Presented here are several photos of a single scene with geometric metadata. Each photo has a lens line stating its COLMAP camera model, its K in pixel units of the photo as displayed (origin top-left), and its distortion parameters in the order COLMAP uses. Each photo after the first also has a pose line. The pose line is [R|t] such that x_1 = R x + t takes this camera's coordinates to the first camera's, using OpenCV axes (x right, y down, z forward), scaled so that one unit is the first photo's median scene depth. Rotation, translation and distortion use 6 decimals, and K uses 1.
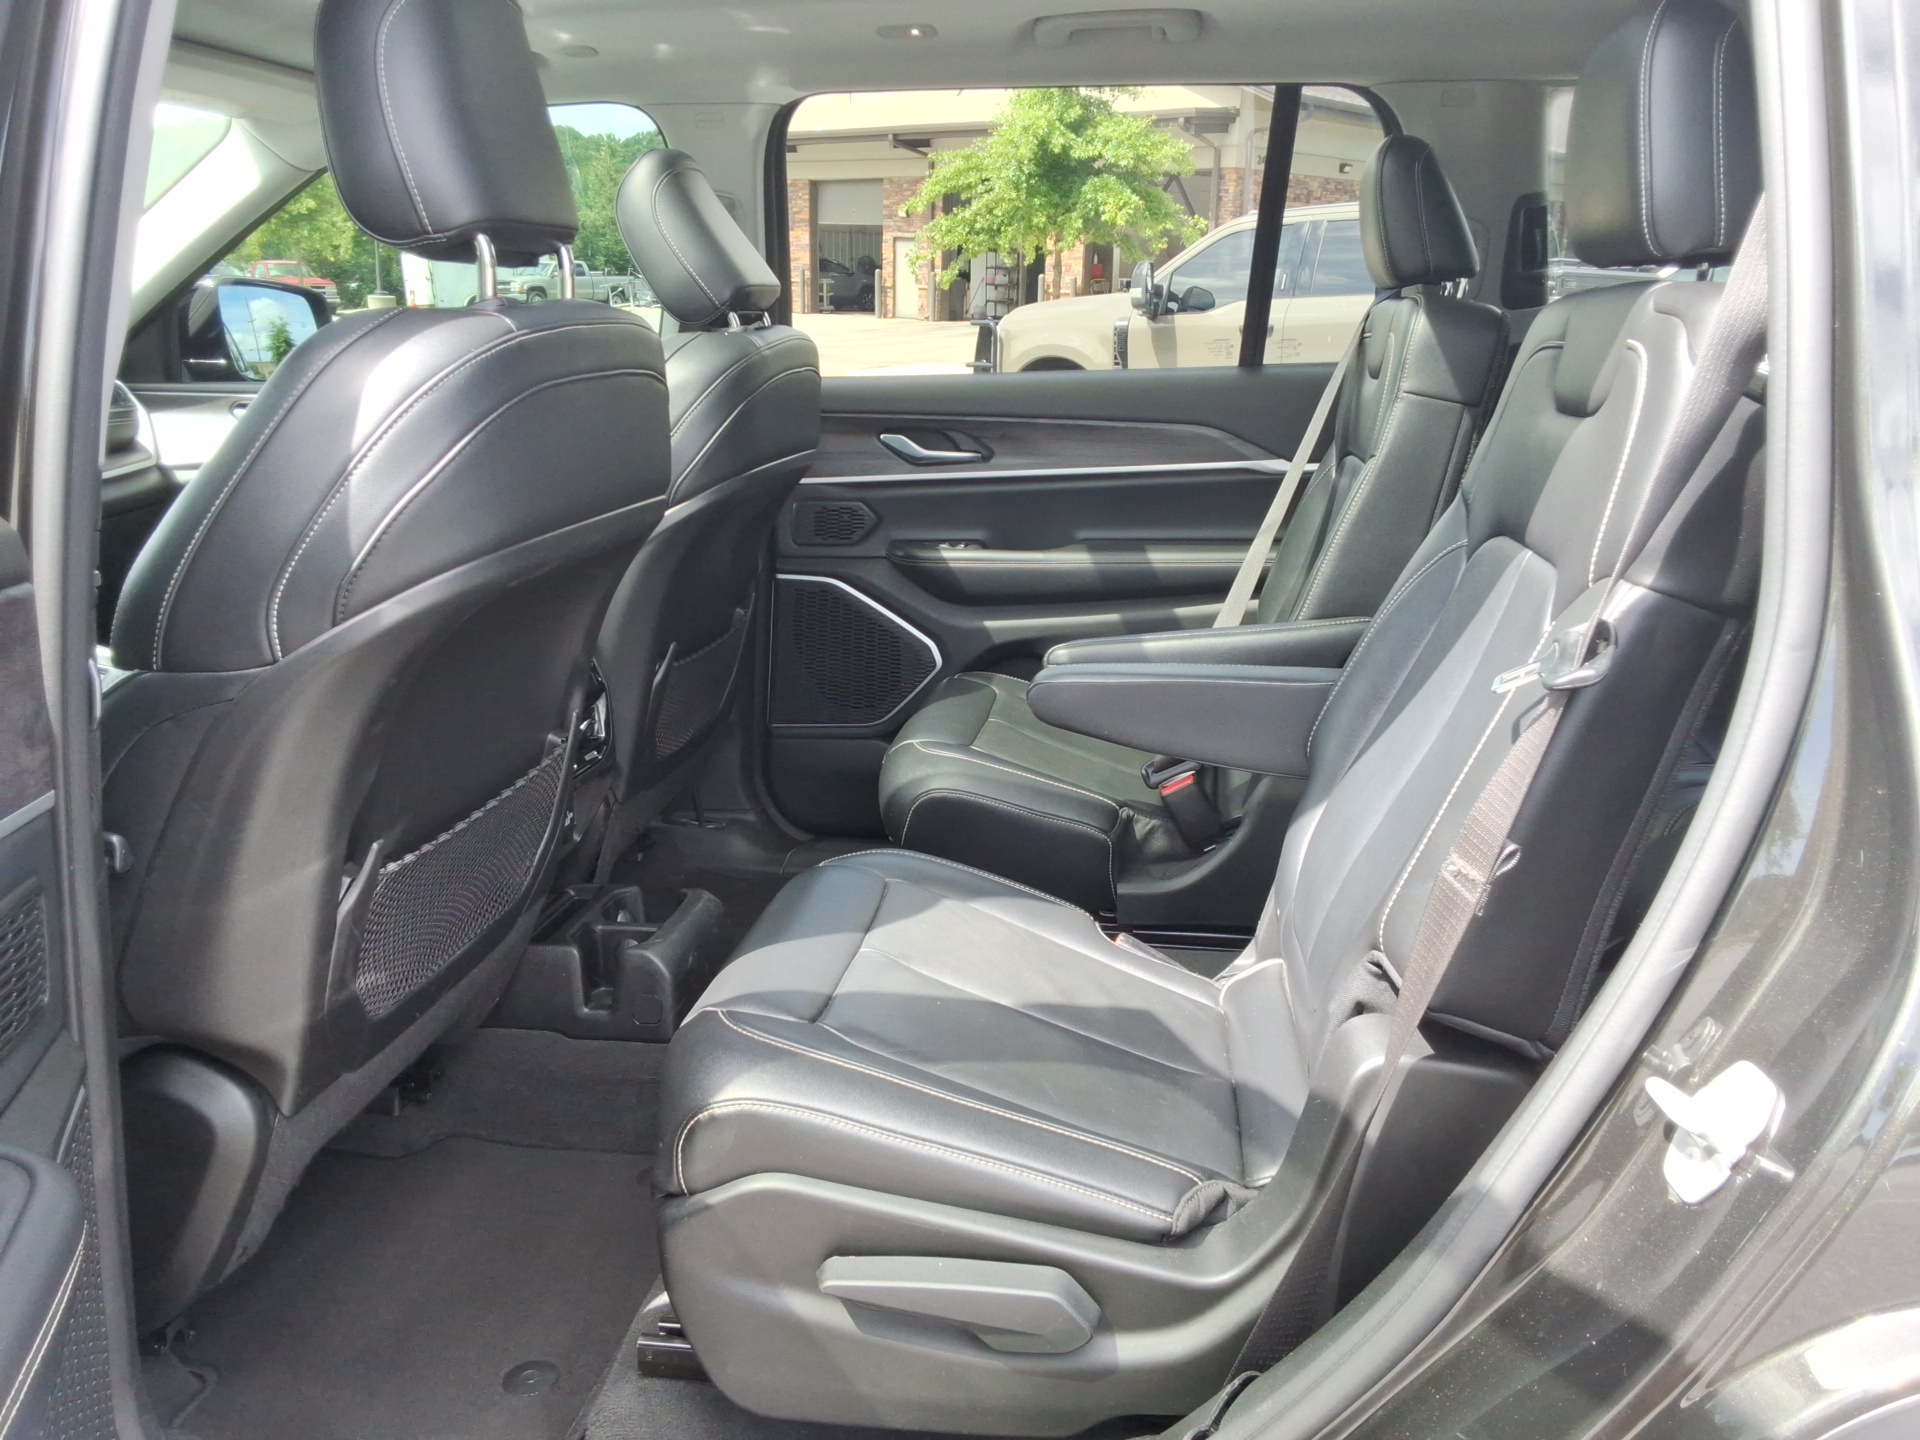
lens RADIAL K [[1536.6, 0, 965.0], [0, 1536.6, 696.6], [0, 0, 1]] dist [0.128121, -0.197686]
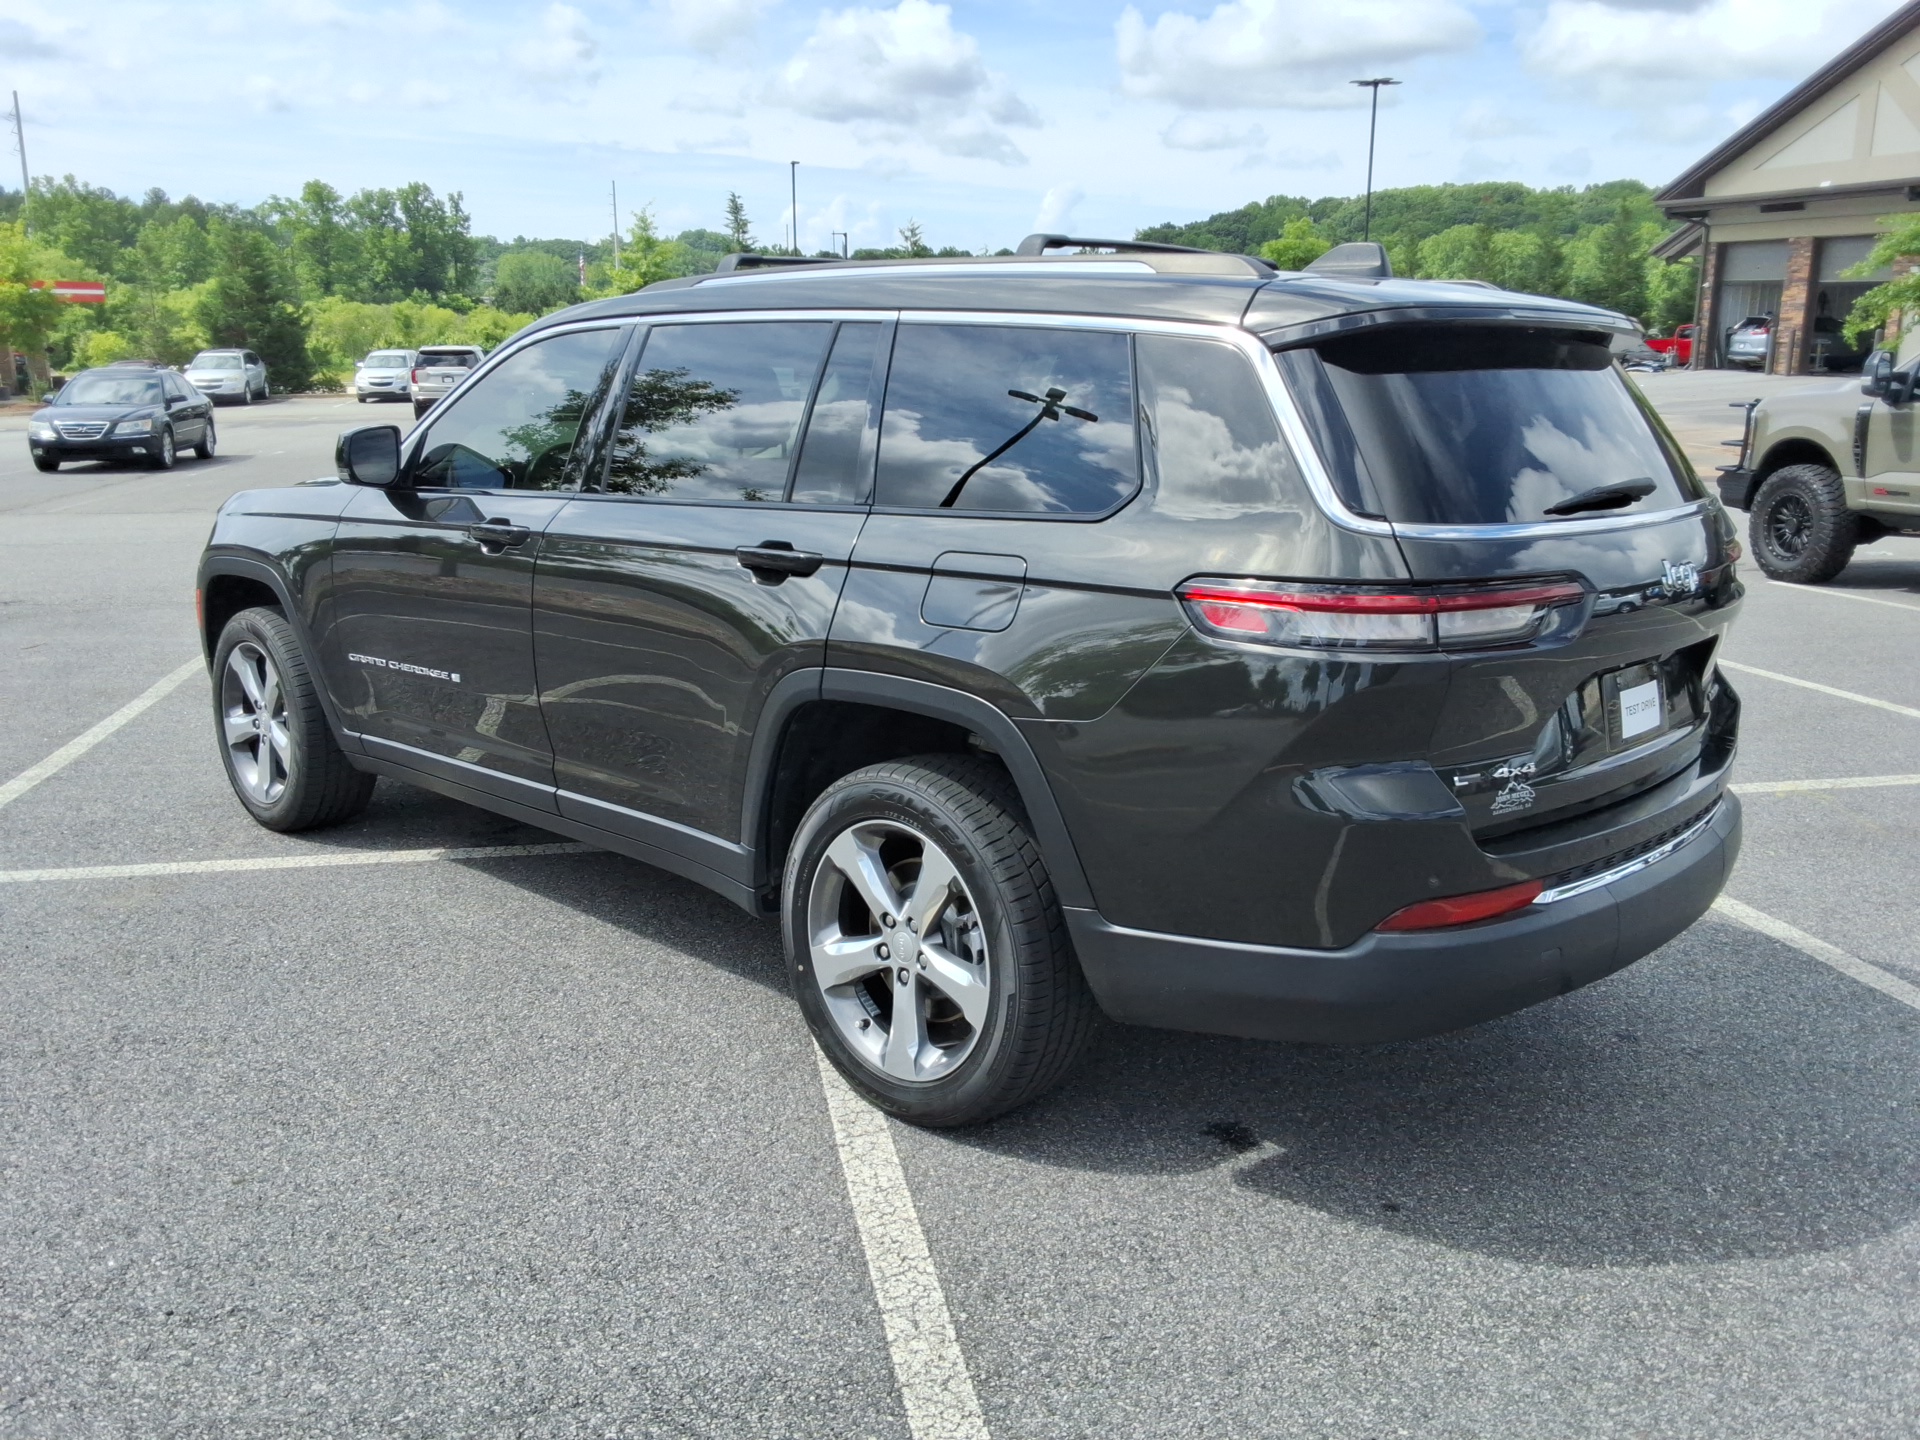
lens RADIAL K [[1533.6, 0, 975.8], [0, 1533.6, 711.3], [0, 0, 1]] dist [0.129099, -0.204373]
pose [[0.812525, 0.125293, -0.569302, 0.109016], [-0.139887, 0.990000, 0.018230, 0.010288], [0.565893, 0.064826, 0.821926, -0.080742]]
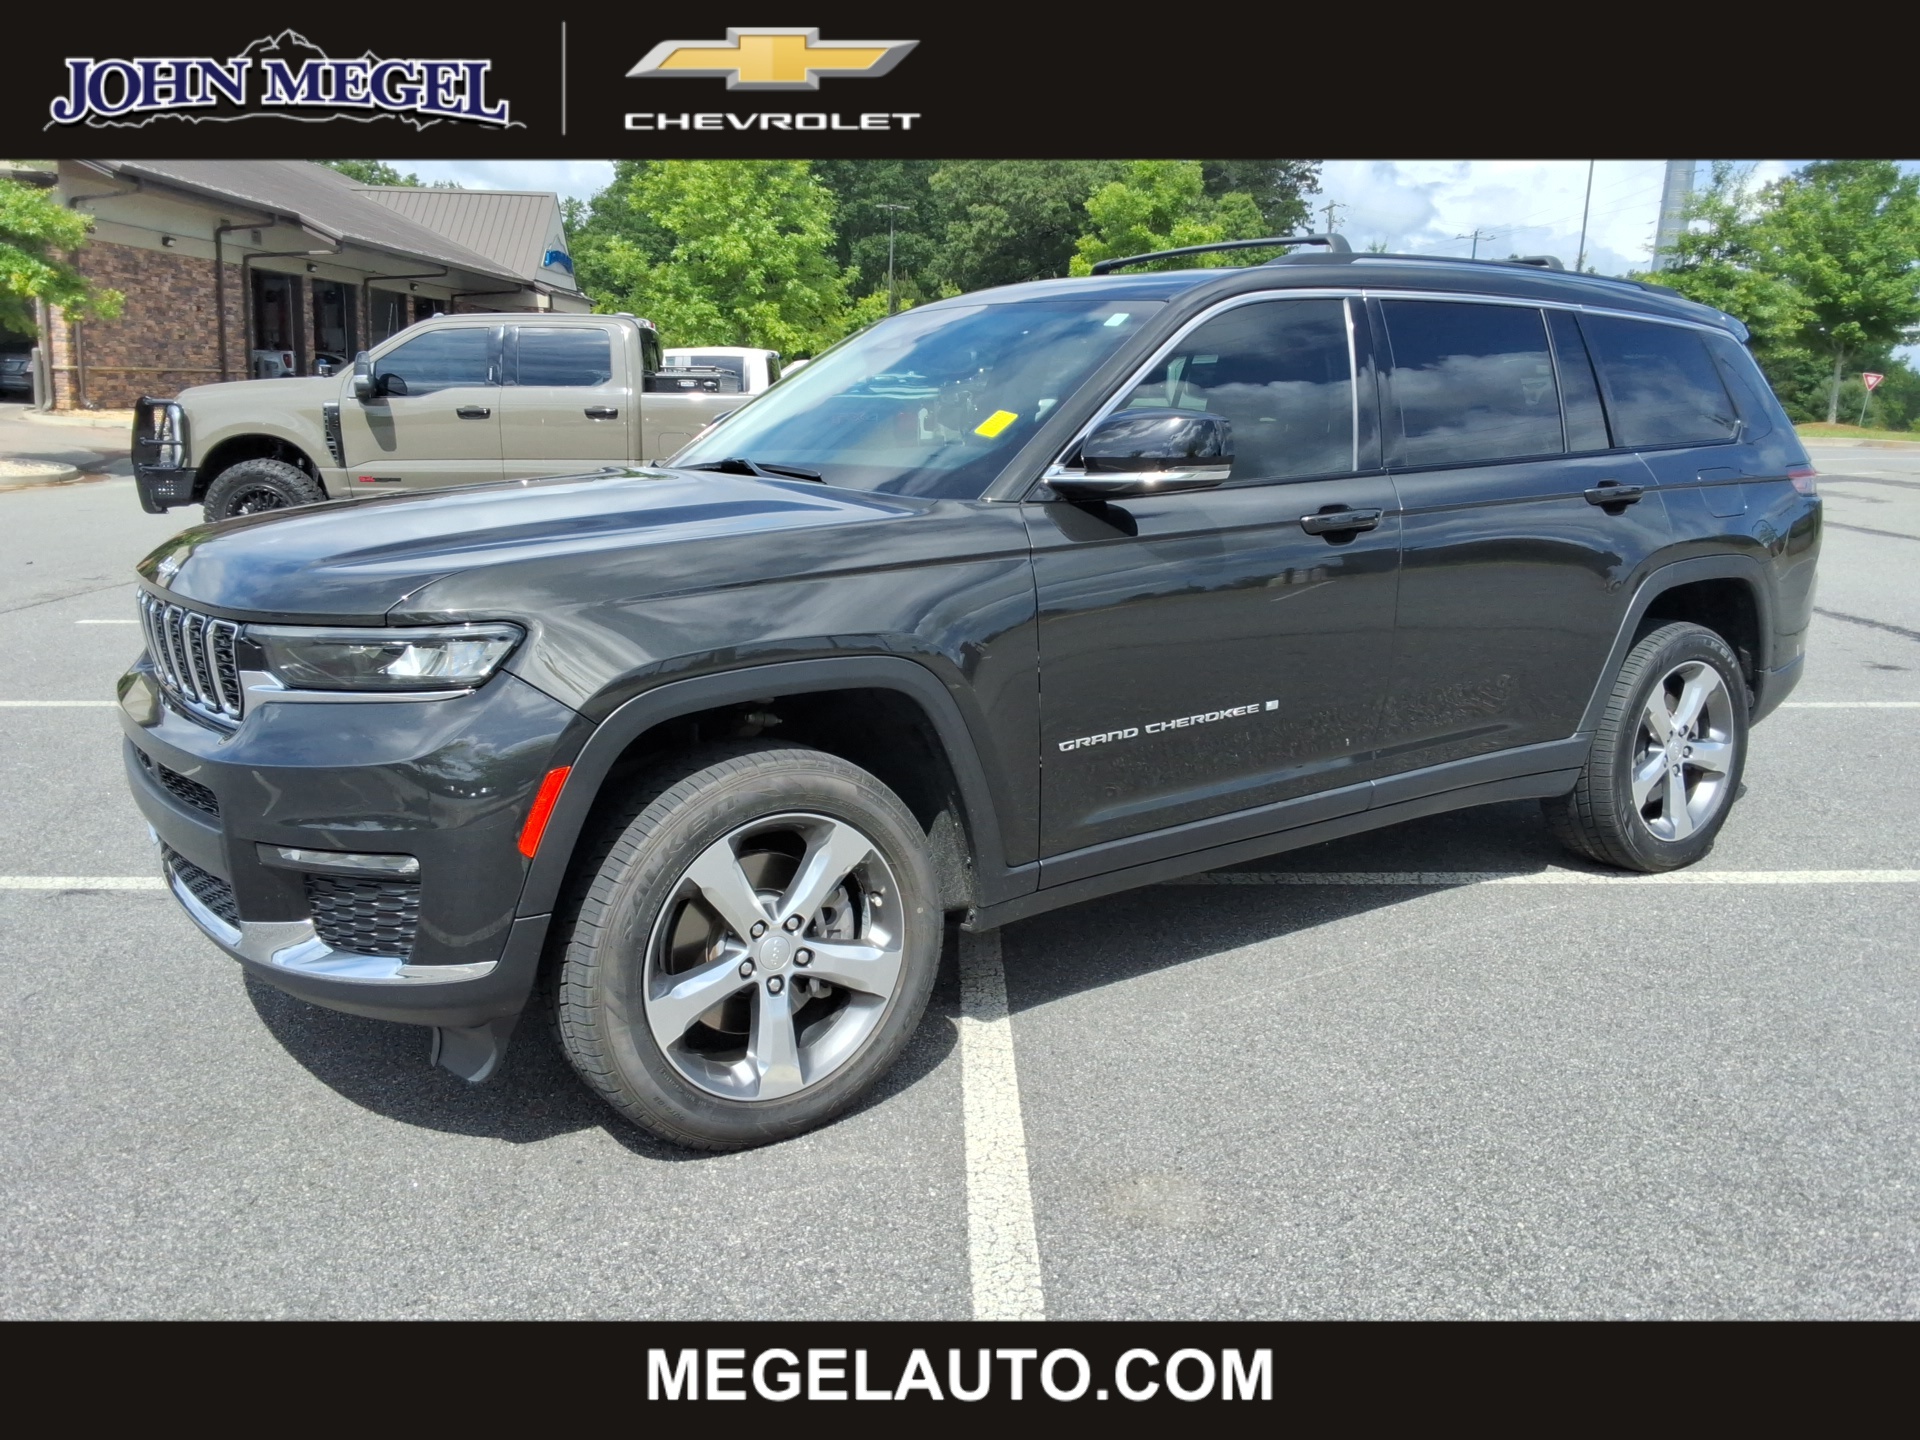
lens RADIAL K [[1548.5, 0, 976.0], [0, 1548.5, 699.3], [0, 0, 1]] dist [0.130754, -0.217416]
pose [[0.715058, -0.126214, 0.687577, -0.172413], [0.156741, 0.987471, 0.018257, 0.010321], [-0.681267, 0.094717, 0.725882, -0.057767]]
